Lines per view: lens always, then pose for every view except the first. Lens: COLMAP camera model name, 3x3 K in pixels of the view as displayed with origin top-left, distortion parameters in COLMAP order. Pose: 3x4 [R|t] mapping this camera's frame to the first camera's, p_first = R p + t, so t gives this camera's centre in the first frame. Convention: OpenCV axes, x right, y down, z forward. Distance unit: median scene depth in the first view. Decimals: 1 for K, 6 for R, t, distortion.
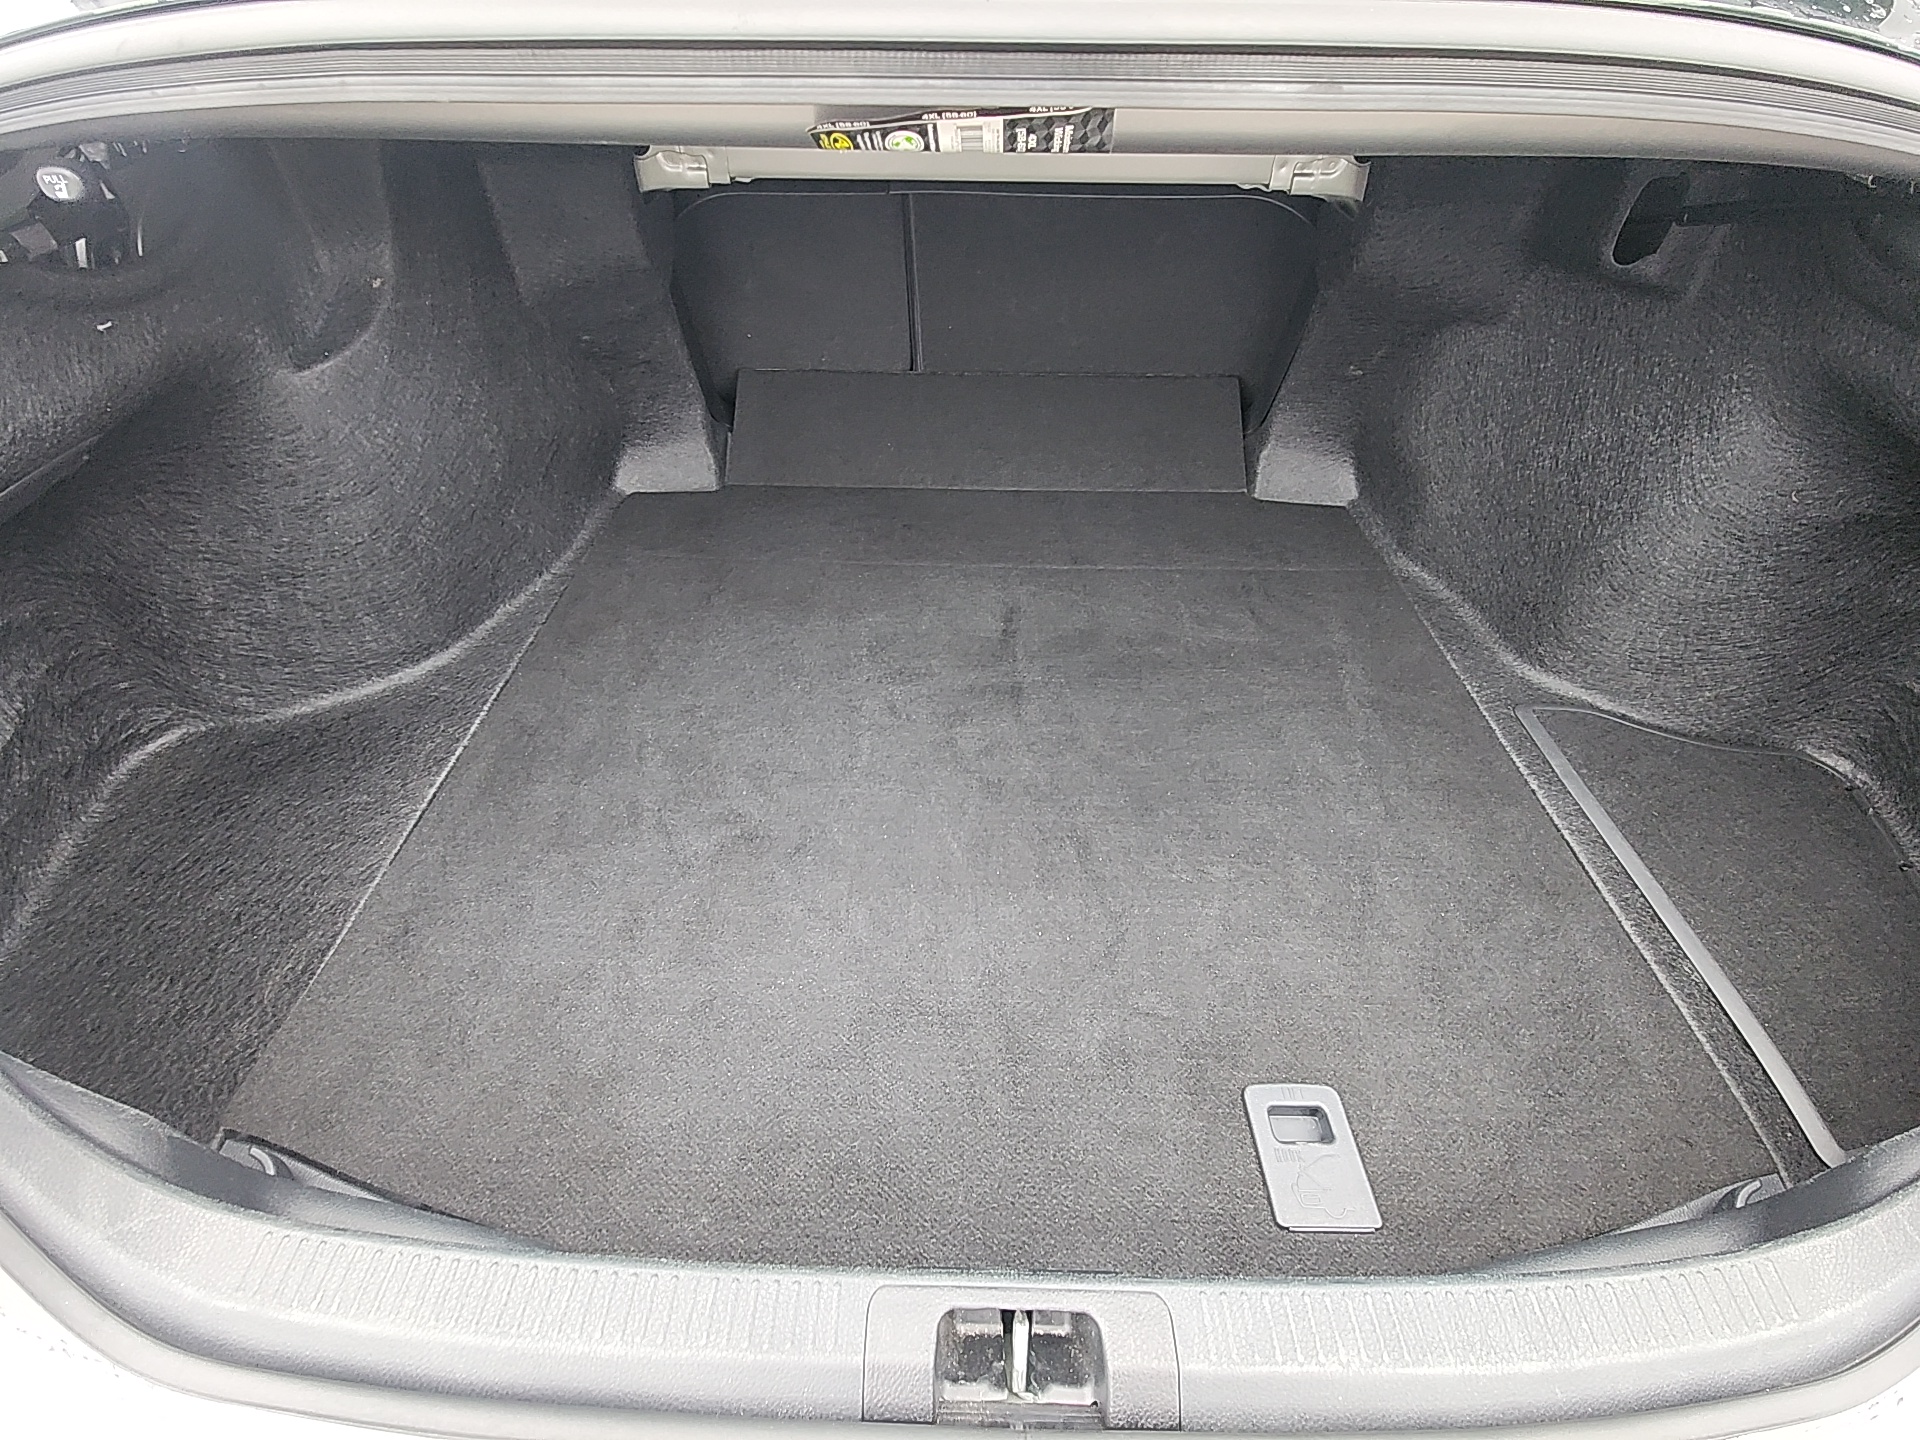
lens RADIAL K [[769.3, 0, 956.1], [0, 769.3, 707.3], [0, 0, 1]] dist [0.001877, -0.000559]
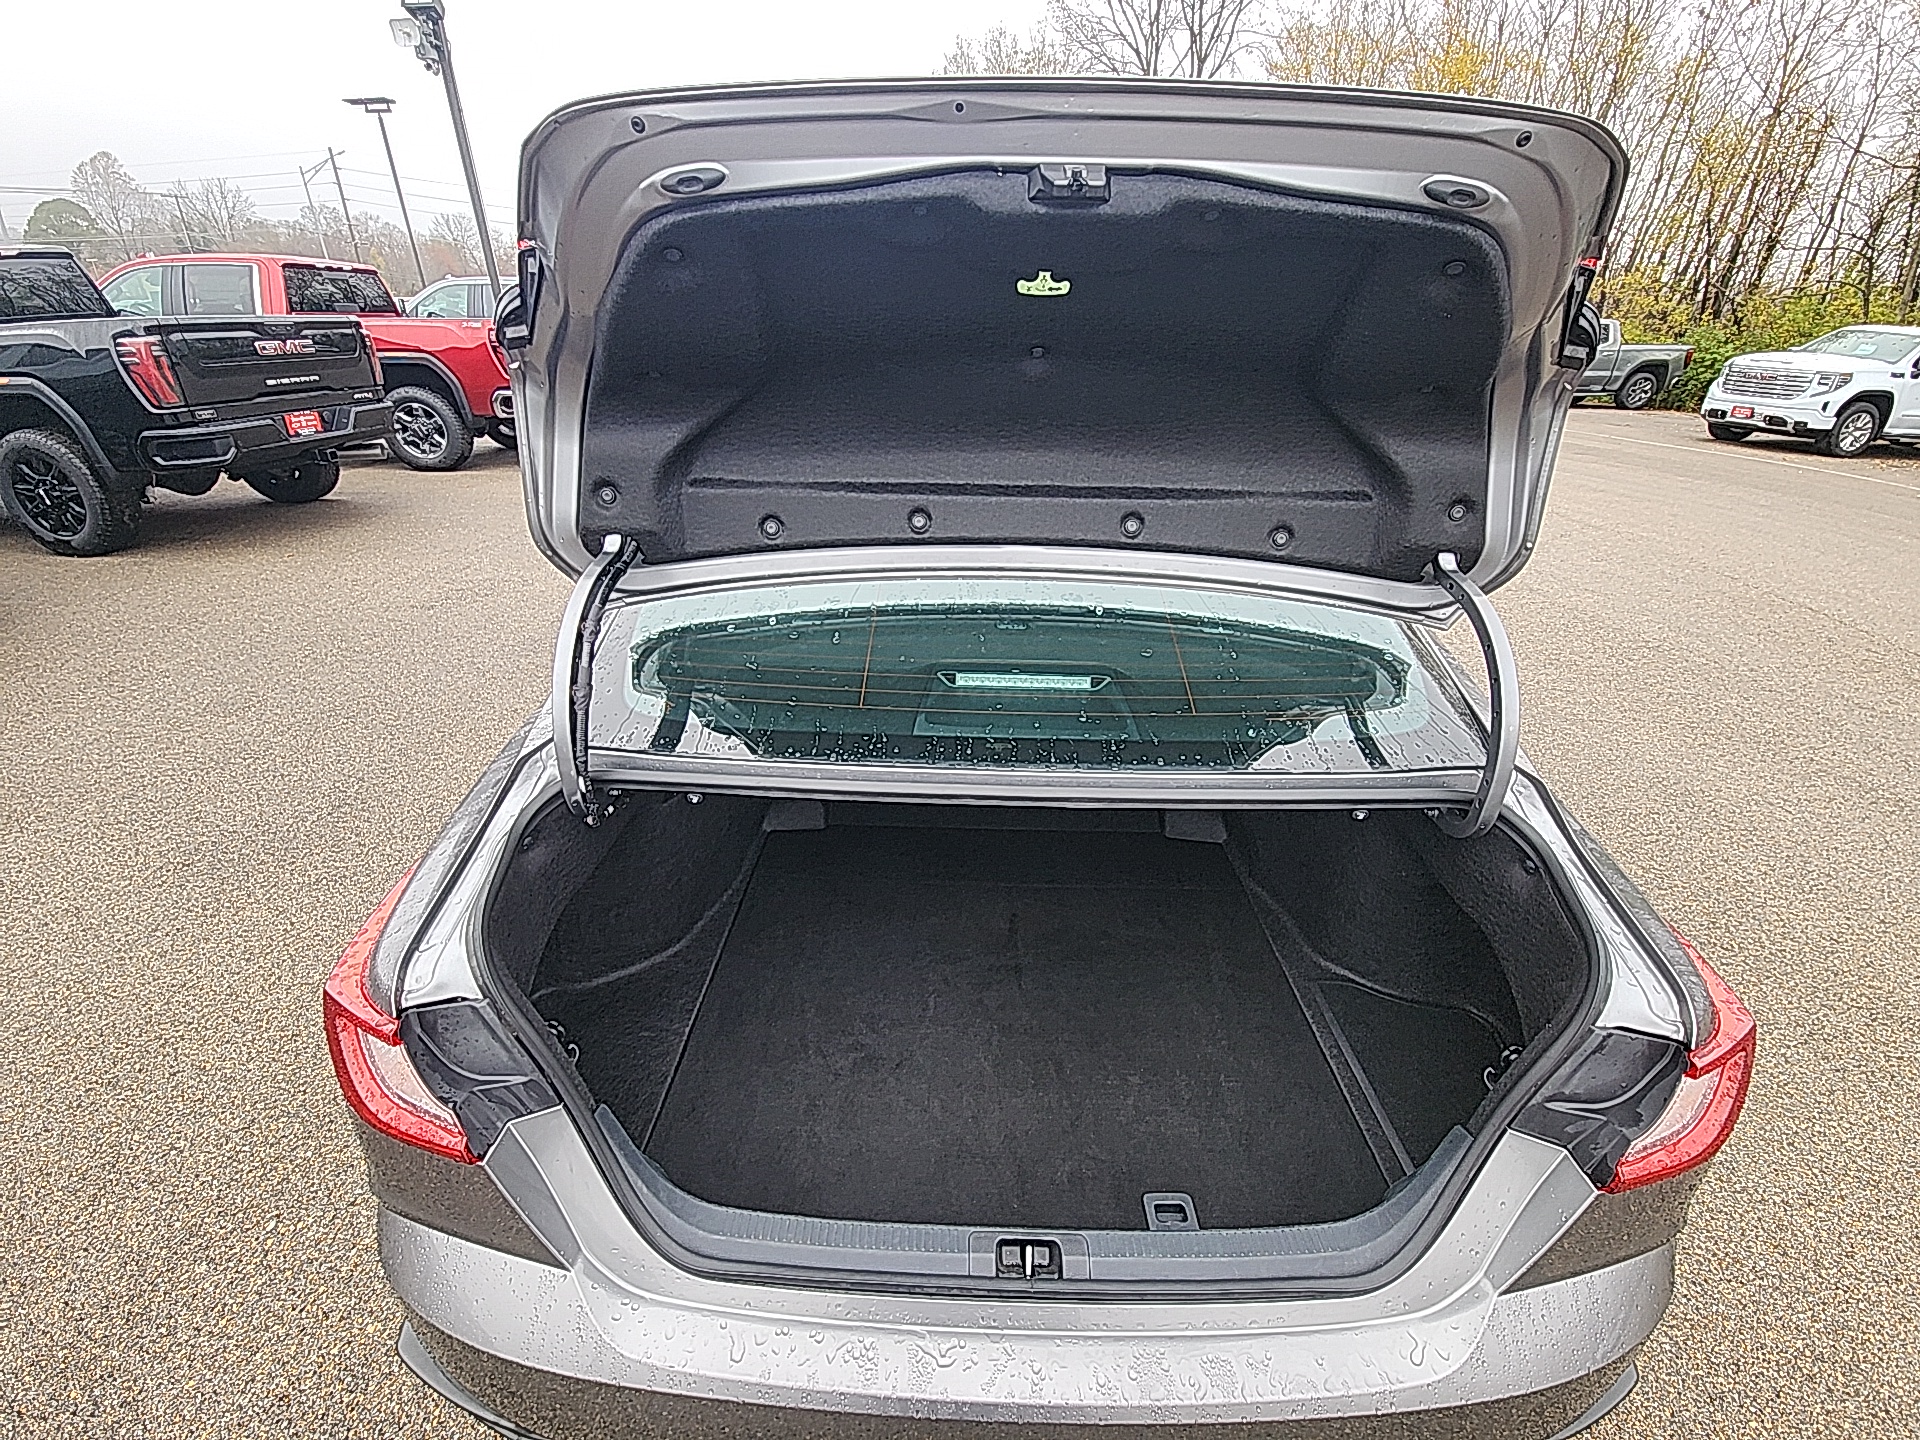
lens RADIAL K [[769.3, 0, 956.1], [0, 769.3, 707.3], [0, 0, 1]] dist [0.001877, -0.000559]
pose [[0.999954, 0.007222, 0.006292, -0.082136], [-0.004887, 0.949621, -0.313362, -0.041413], [-0.008239, 0.313317, 0.949613, -0.876559]]
